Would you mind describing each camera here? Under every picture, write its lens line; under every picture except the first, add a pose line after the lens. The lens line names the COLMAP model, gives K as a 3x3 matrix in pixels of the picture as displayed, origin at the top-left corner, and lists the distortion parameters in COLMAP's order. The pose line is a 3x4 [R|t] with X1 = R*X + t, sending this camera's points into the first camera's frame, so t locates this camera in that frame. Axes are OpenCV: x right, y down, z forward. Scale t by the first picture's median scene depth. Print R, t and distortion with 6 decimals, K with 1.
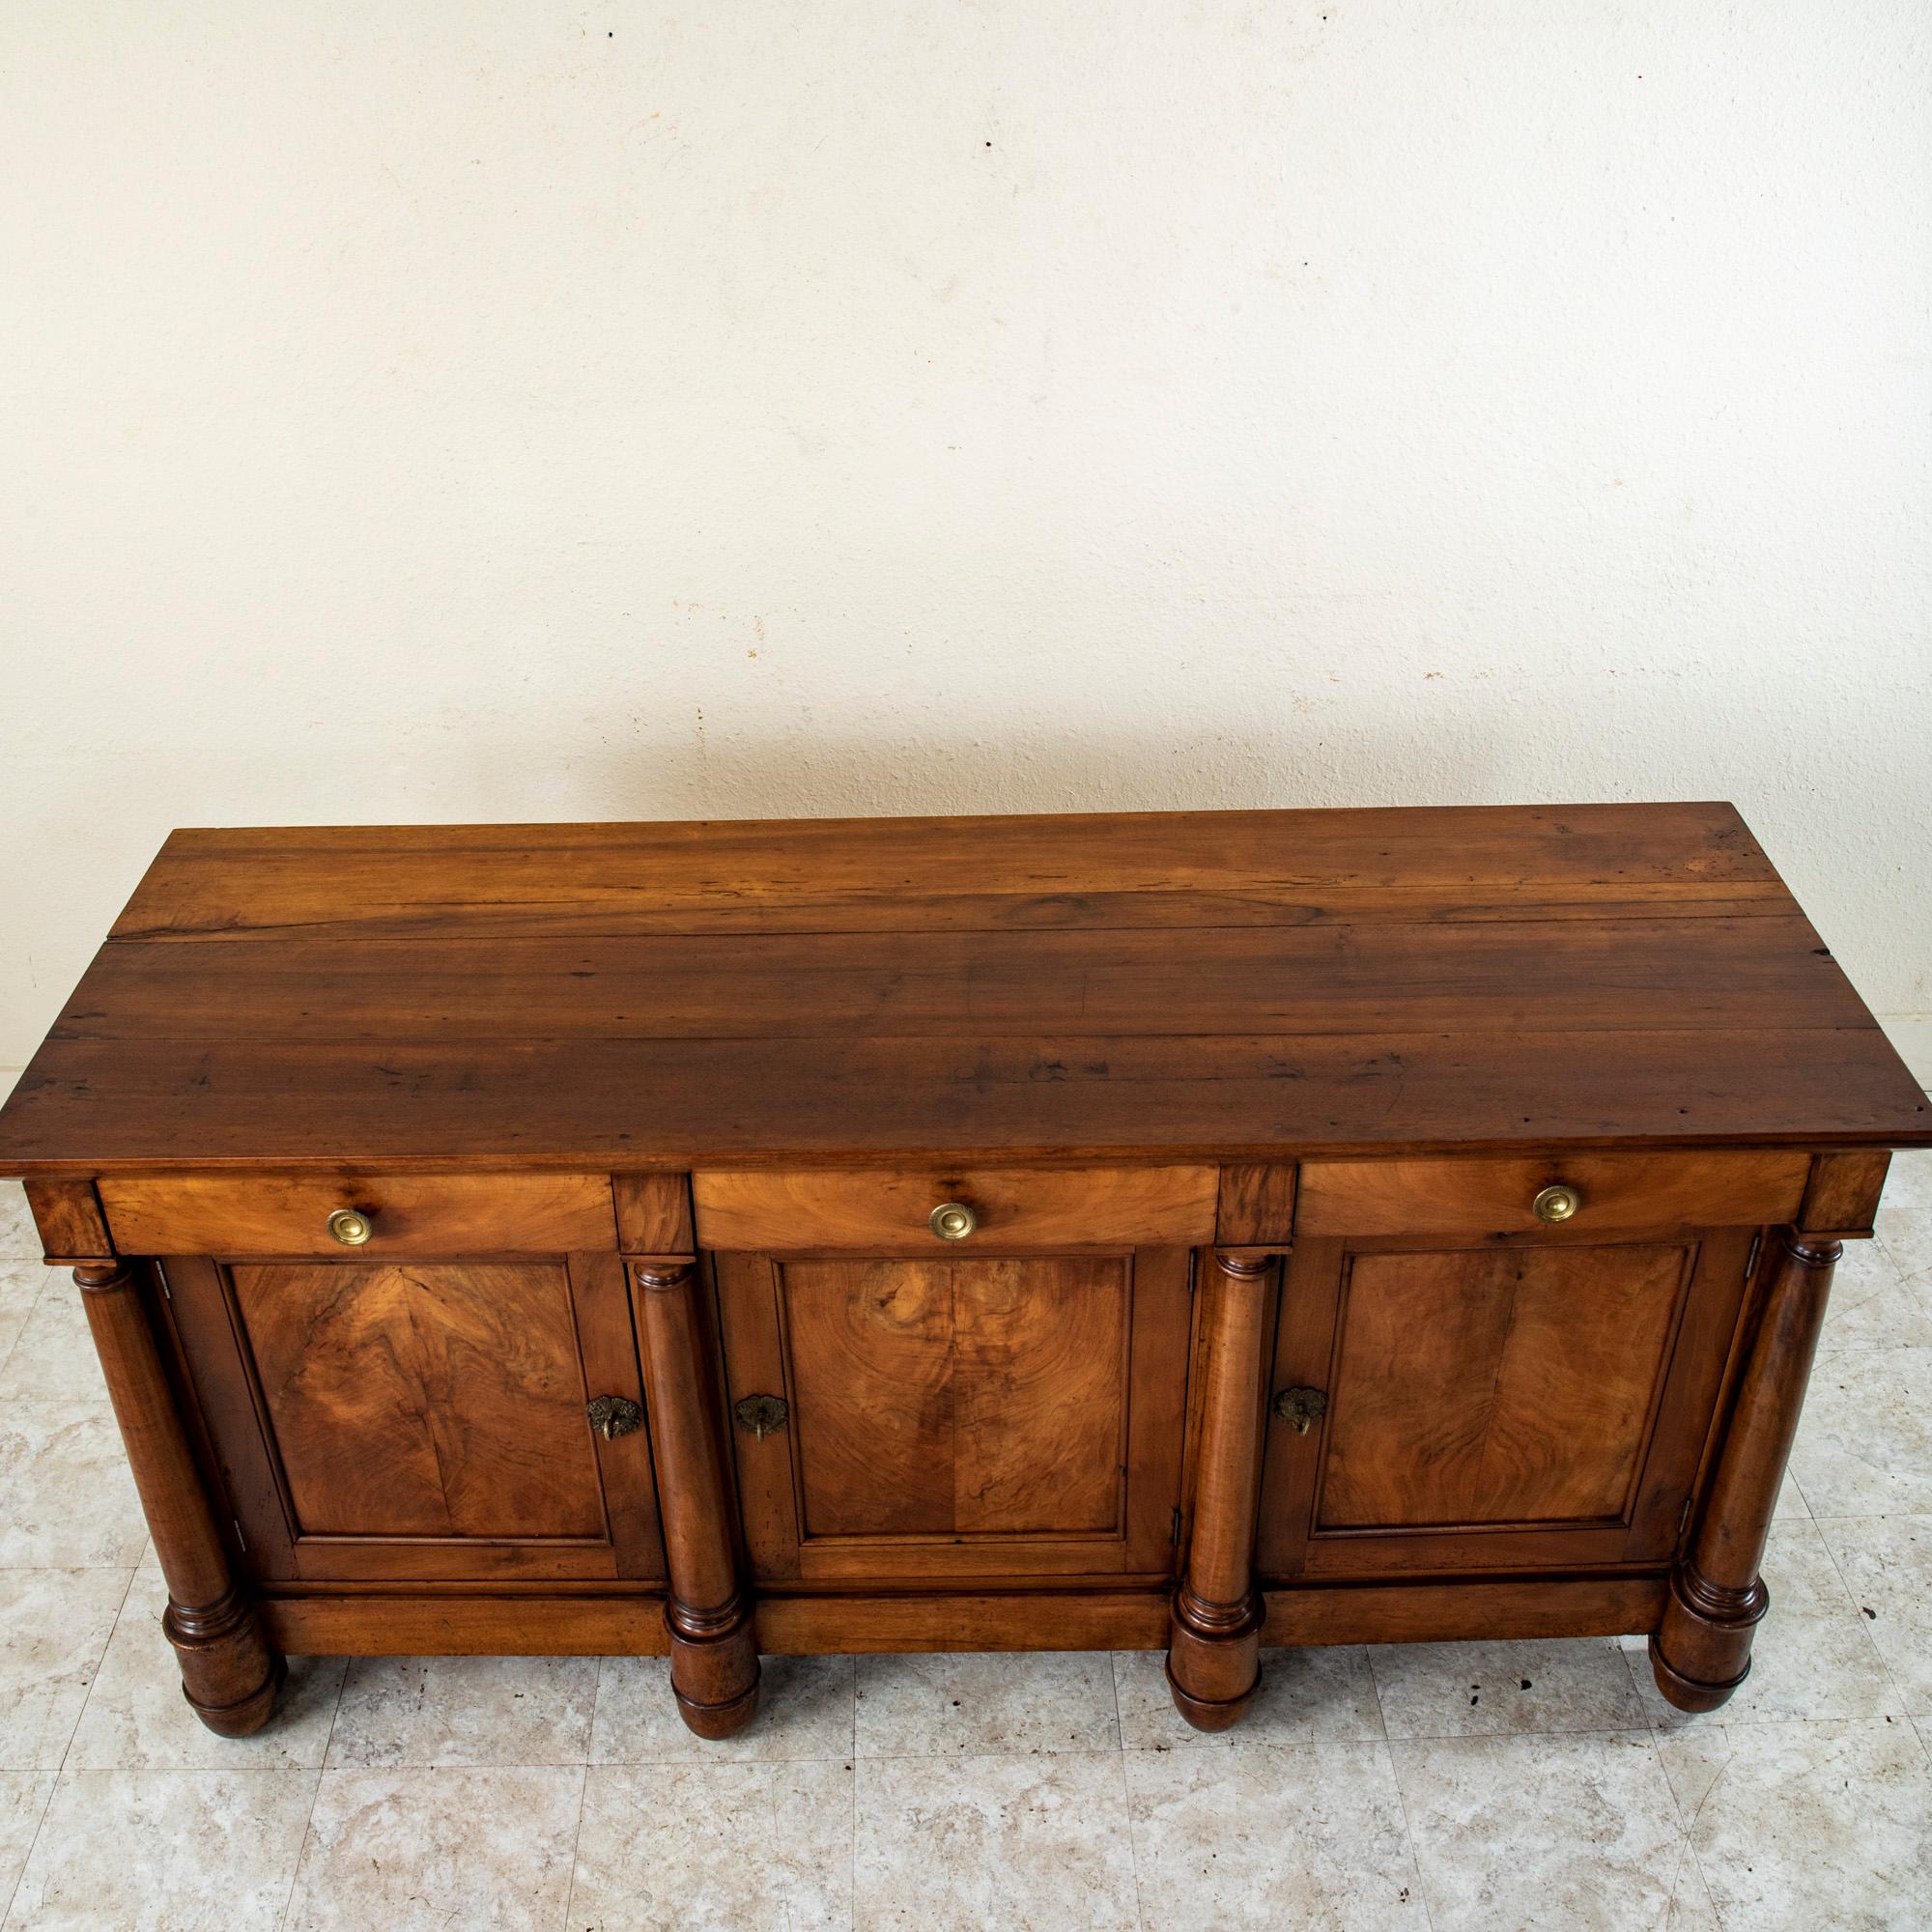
lens RADIAL K [[2058.4, 0, 954.3], [0, 2058.4, 967.3], [0, 0, 1]] dist [-0.070097, 0.000000]
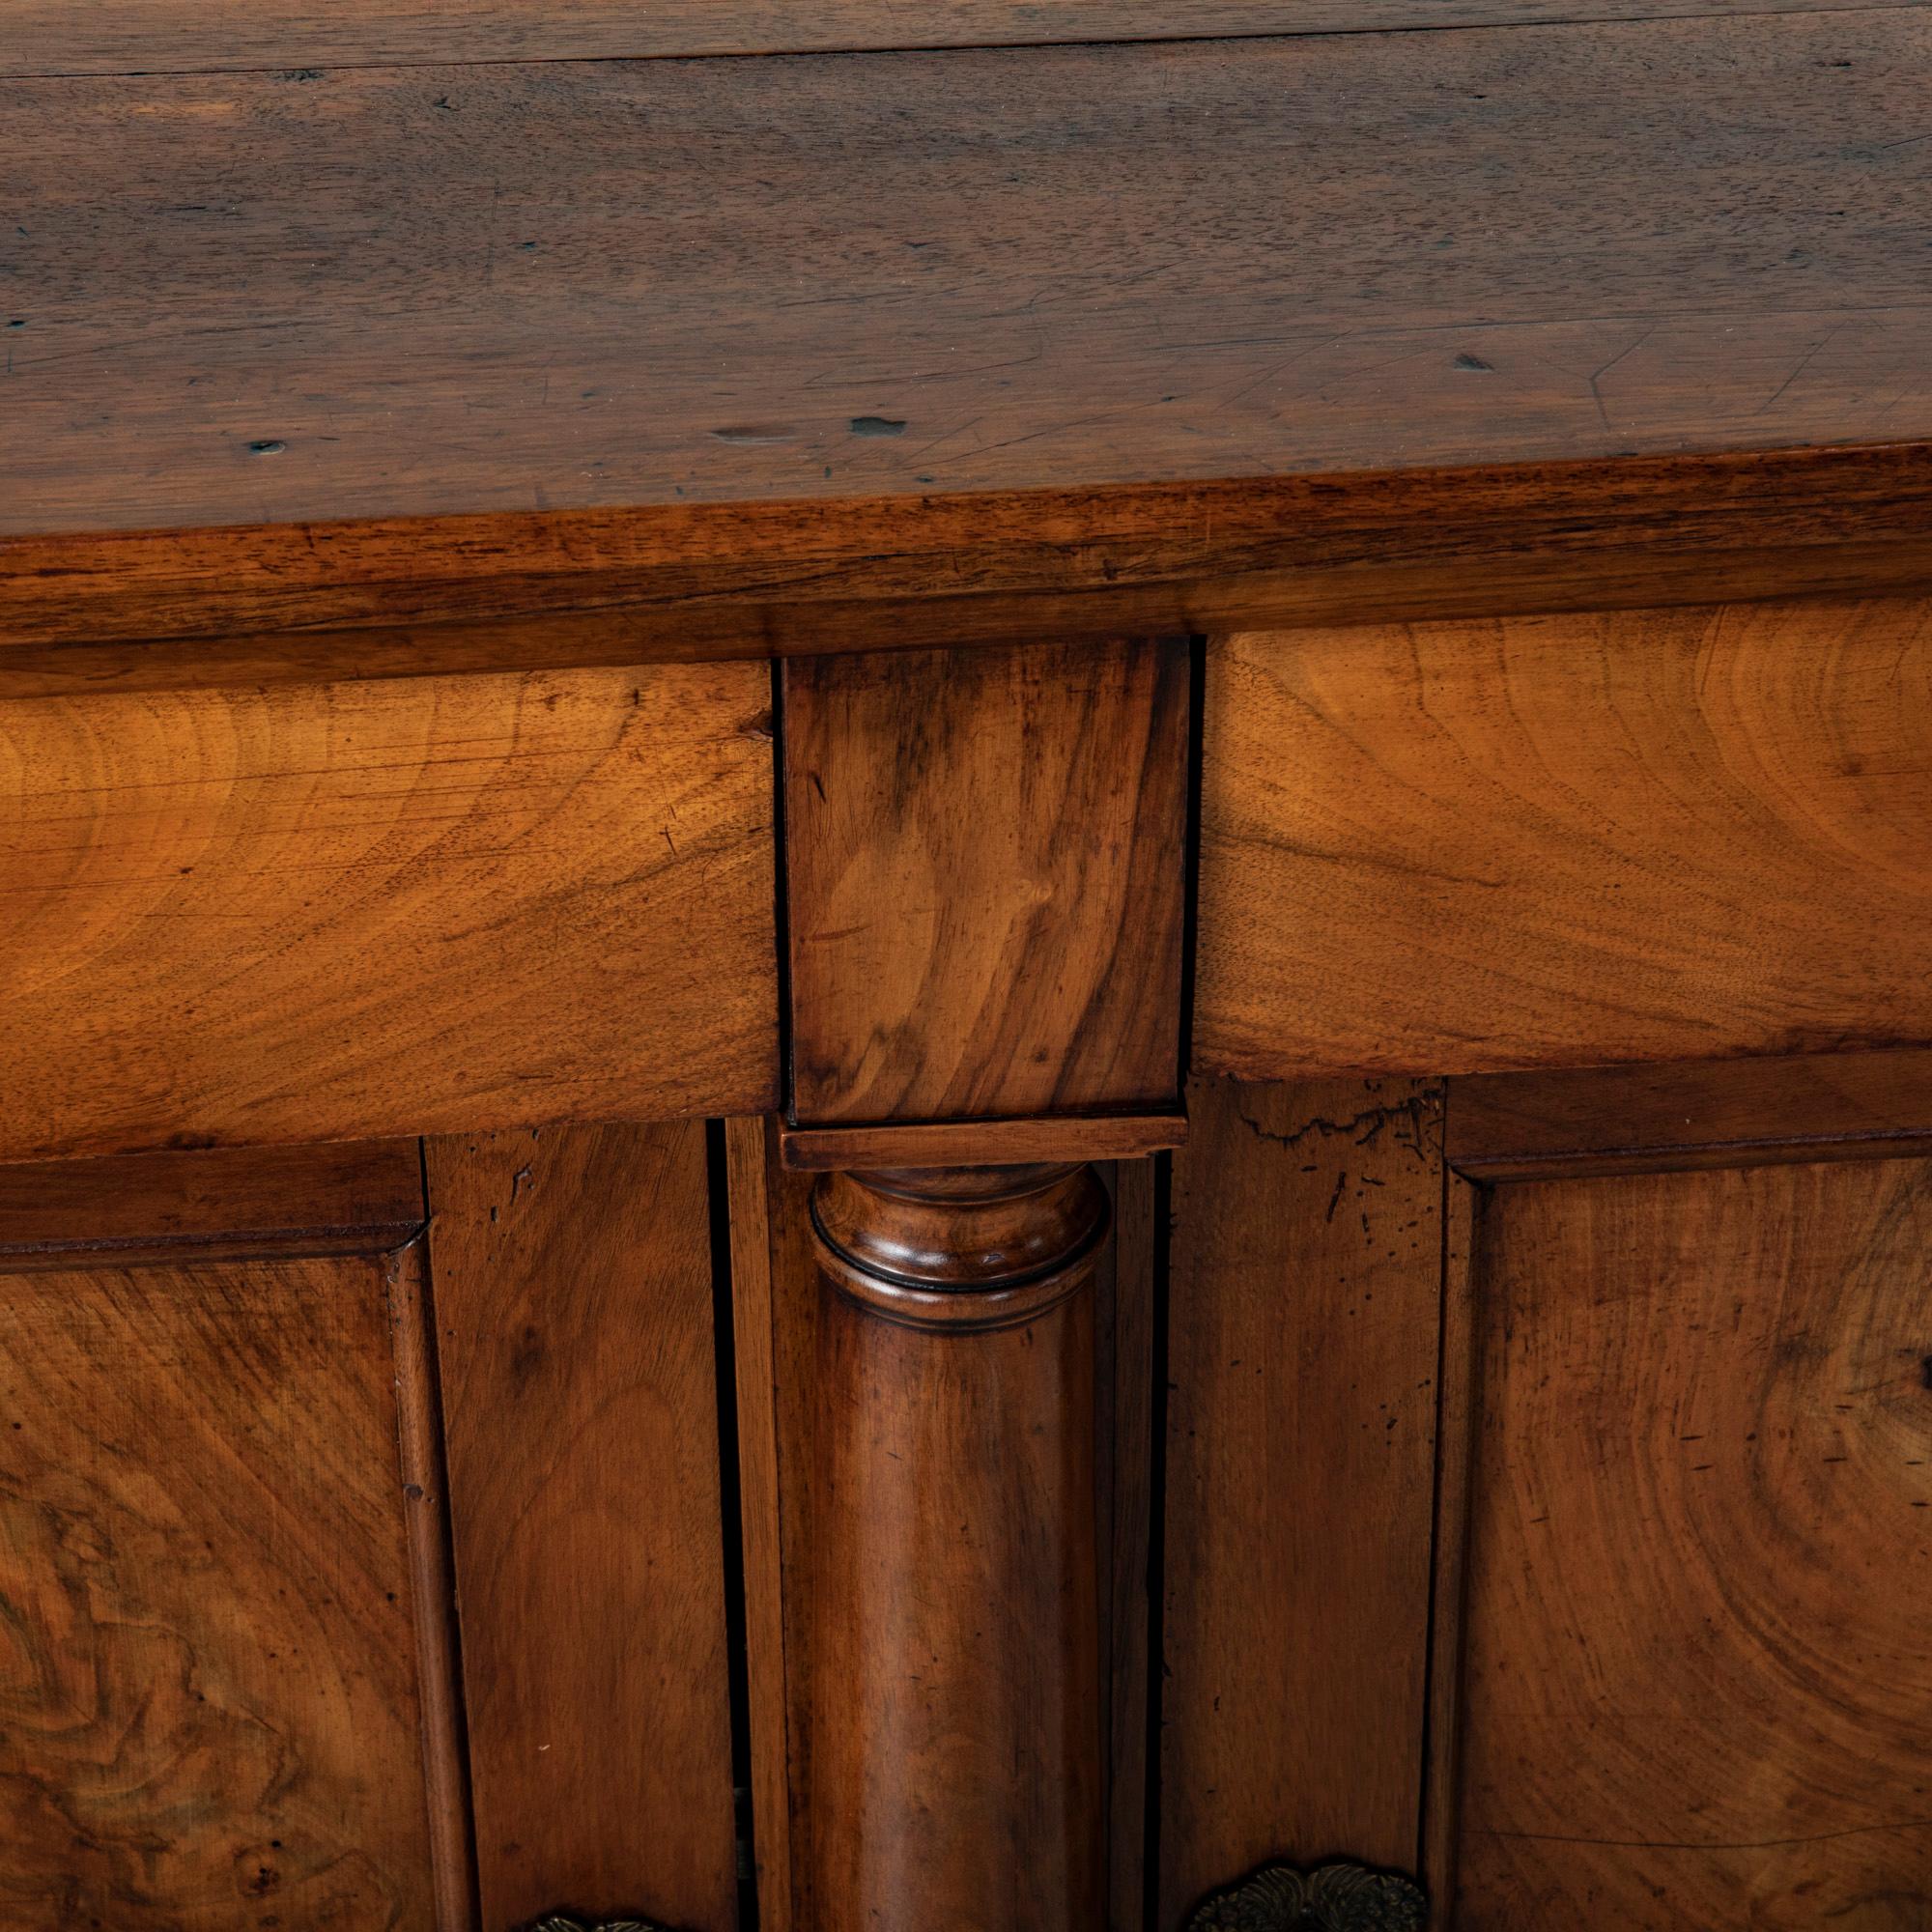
lens RADIAL K [[5007.3, 0, 975.1], [0, 5007.3, 962.0], [0, 0, 1]] dist [0.158677, 0.000000]
pose [[0.995367, -0.045869, 0.084506, -0.171901], [0.045200, 0.998930, 0.009809, 0.112927], [-0.084866, -0.005944, 0.996375, 0.501477]]
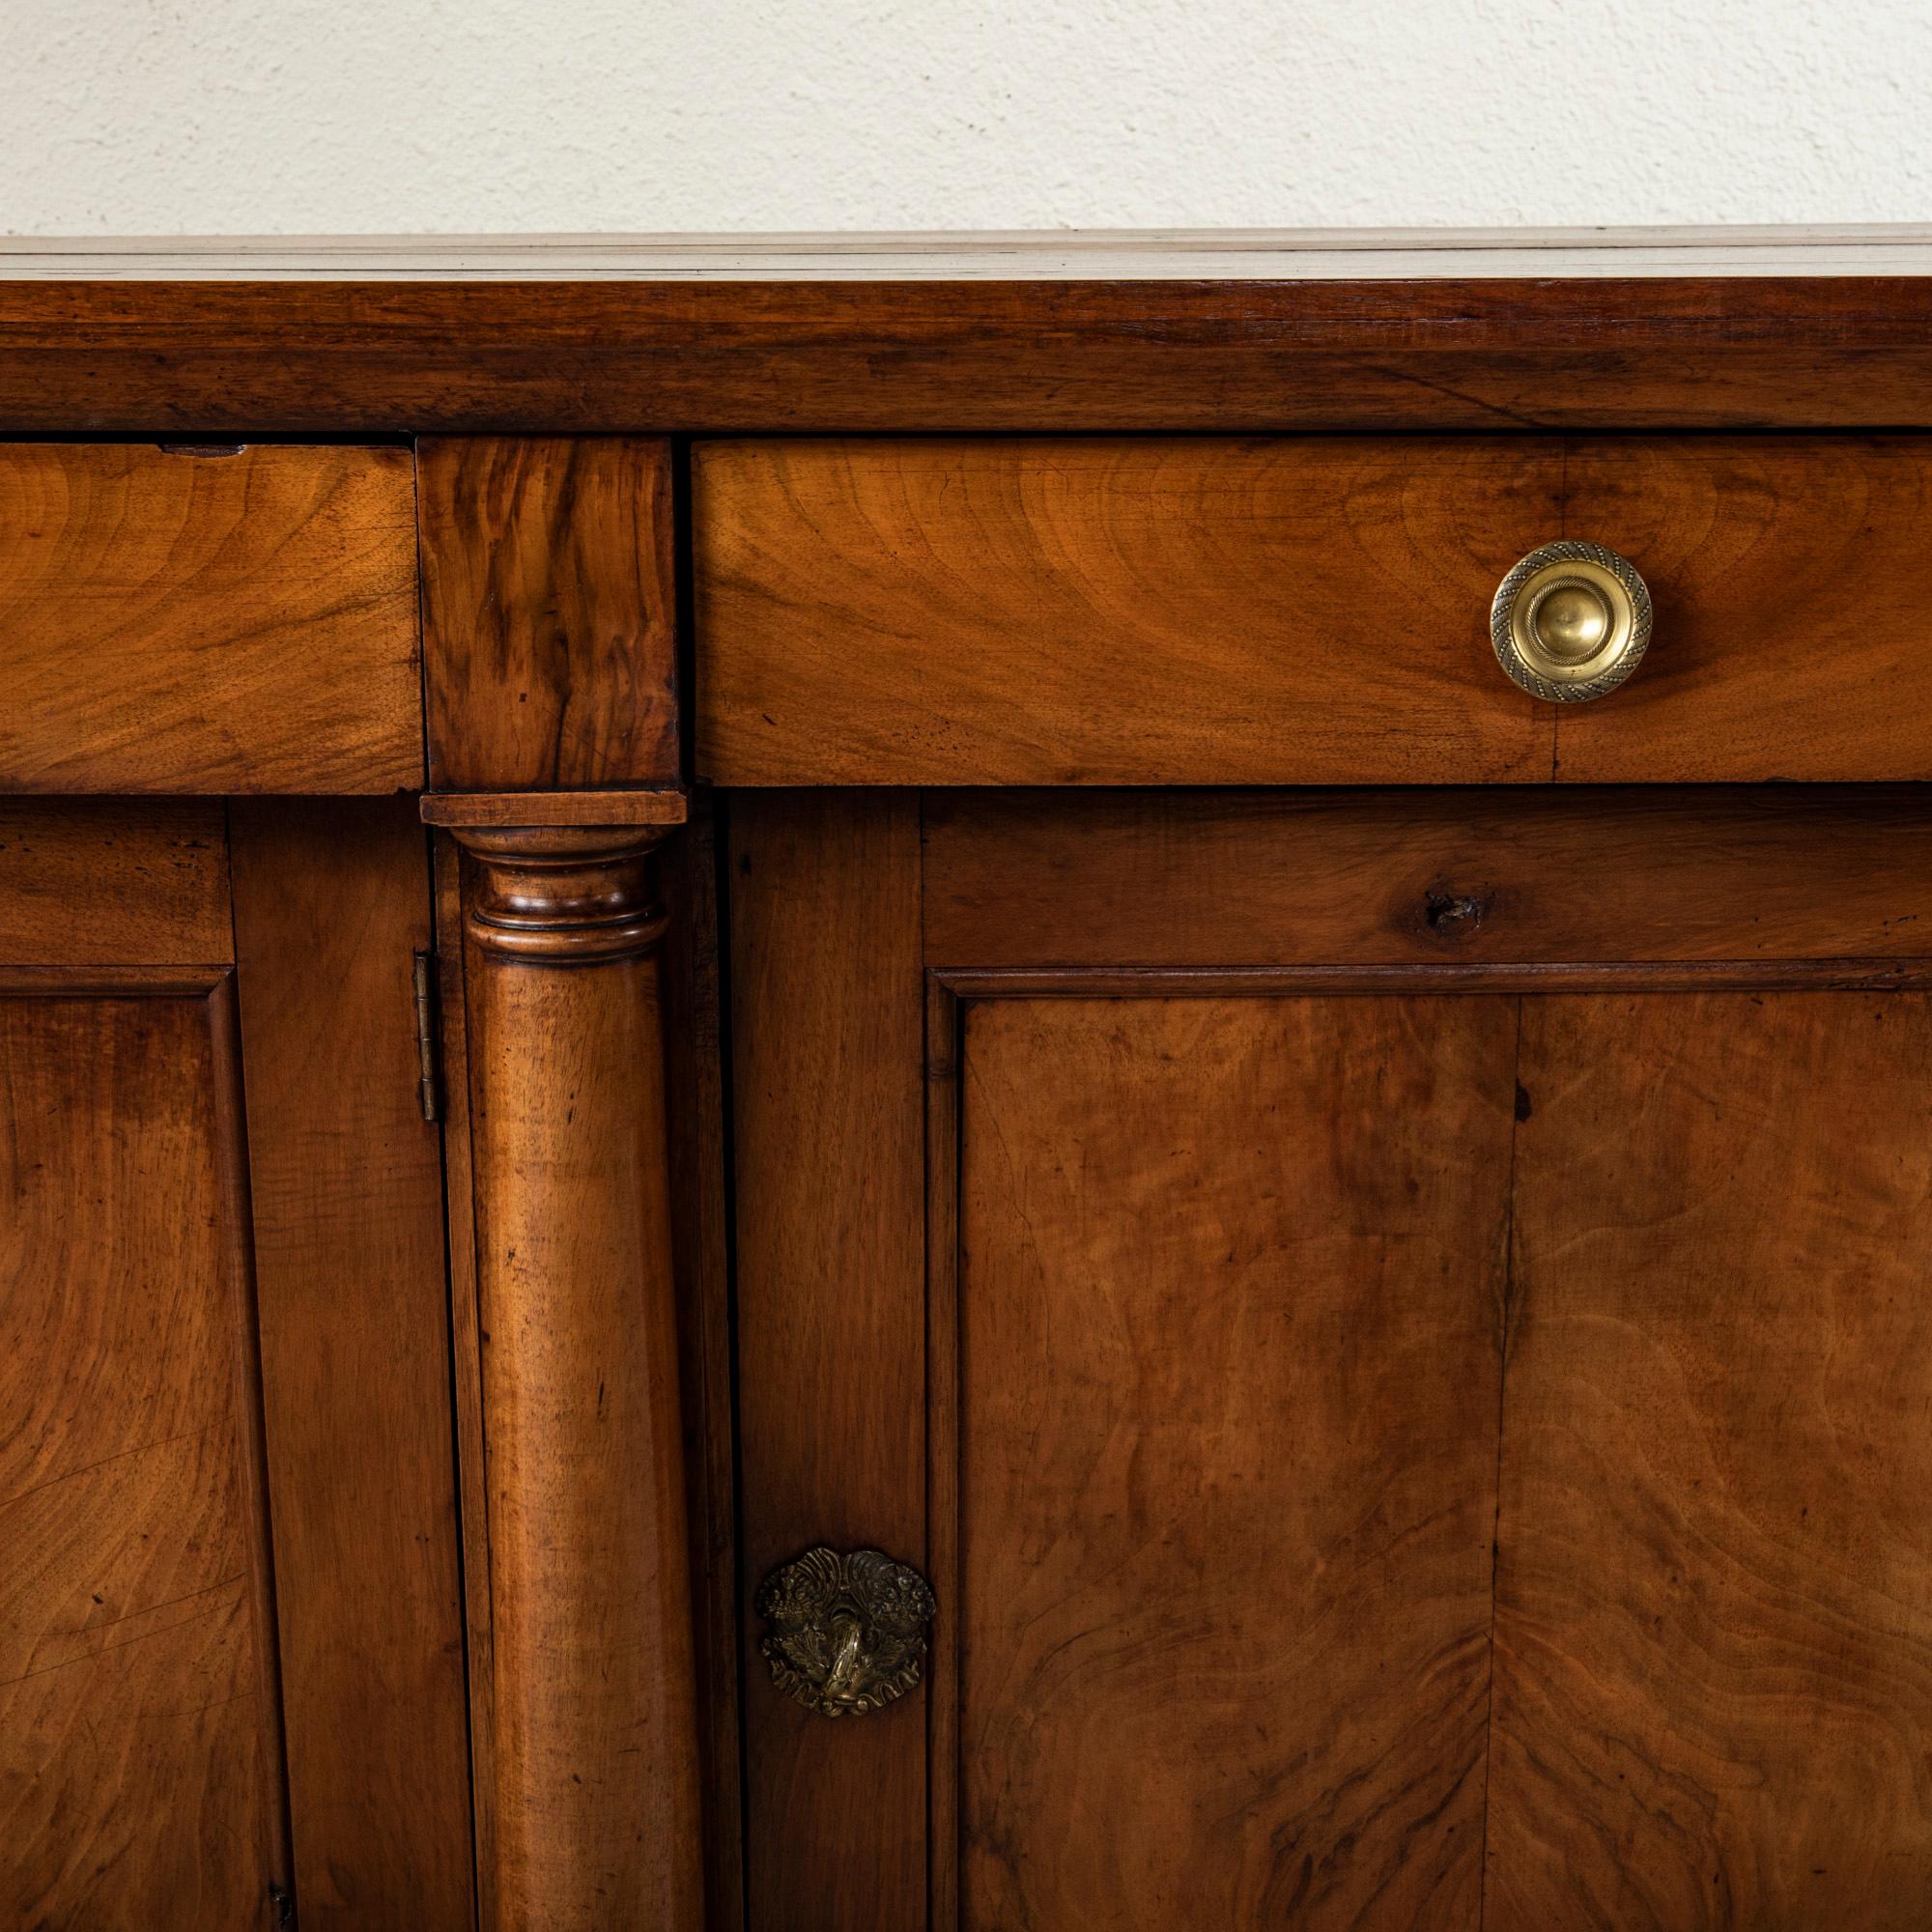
lens RADIAL K [[3407.3, 0, 958.4], [0, 3407.3, 974.8], [0, 0, 1]] dist [-0.000509, 0.000000]
pose [[0.999920, 0.011156, 0.005939, 0.187579], [-0.008430, 0.938851, -0.344222, 0.305968], [-0.009416, 0.344144, 0.938870, 0.513030]]
